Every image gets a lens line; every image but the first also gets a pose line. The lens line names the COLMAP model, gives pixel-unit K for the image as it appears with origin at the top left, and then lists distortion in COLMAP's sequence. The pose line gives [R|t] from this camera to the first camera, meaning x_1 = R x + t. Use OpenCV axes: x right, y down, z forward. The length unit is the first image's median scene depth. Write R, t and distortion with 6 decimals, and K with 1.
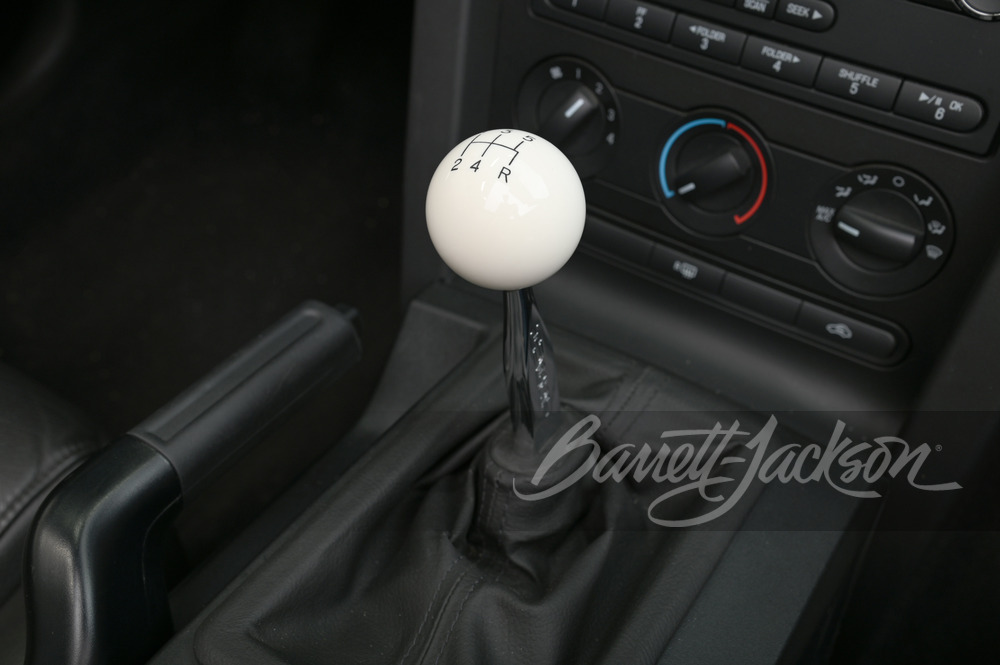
lens RADIAL K [[1239.6, 0, 500.0], [0, 1239.6, 332.5], [0, 0, 1]] dist [0.020181, 0.024680]
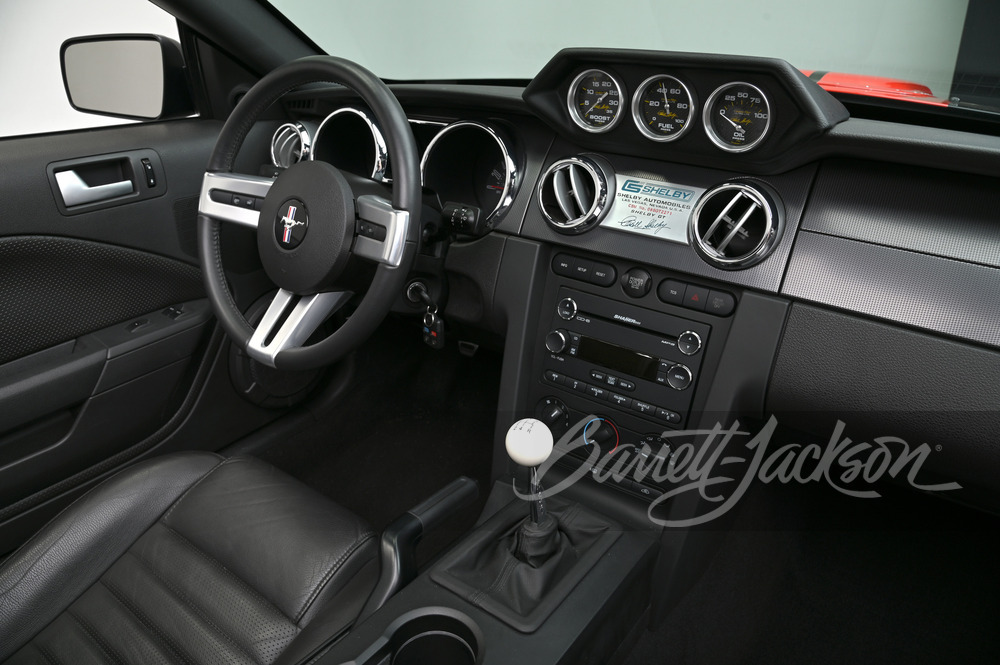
lens RADIAL K [[699.7, 0, 501.0], [0, 699.7, 360.6], [0, 0, 1]] dist [-0.042344, 0.000460]
pose [[0.998738, 0.021328, -0.045462, 0.007892], [-0.032384, 0.965471, -0.258489, 0.150770], [0.038379, 0.259635, 0.964944, -0.738945]]
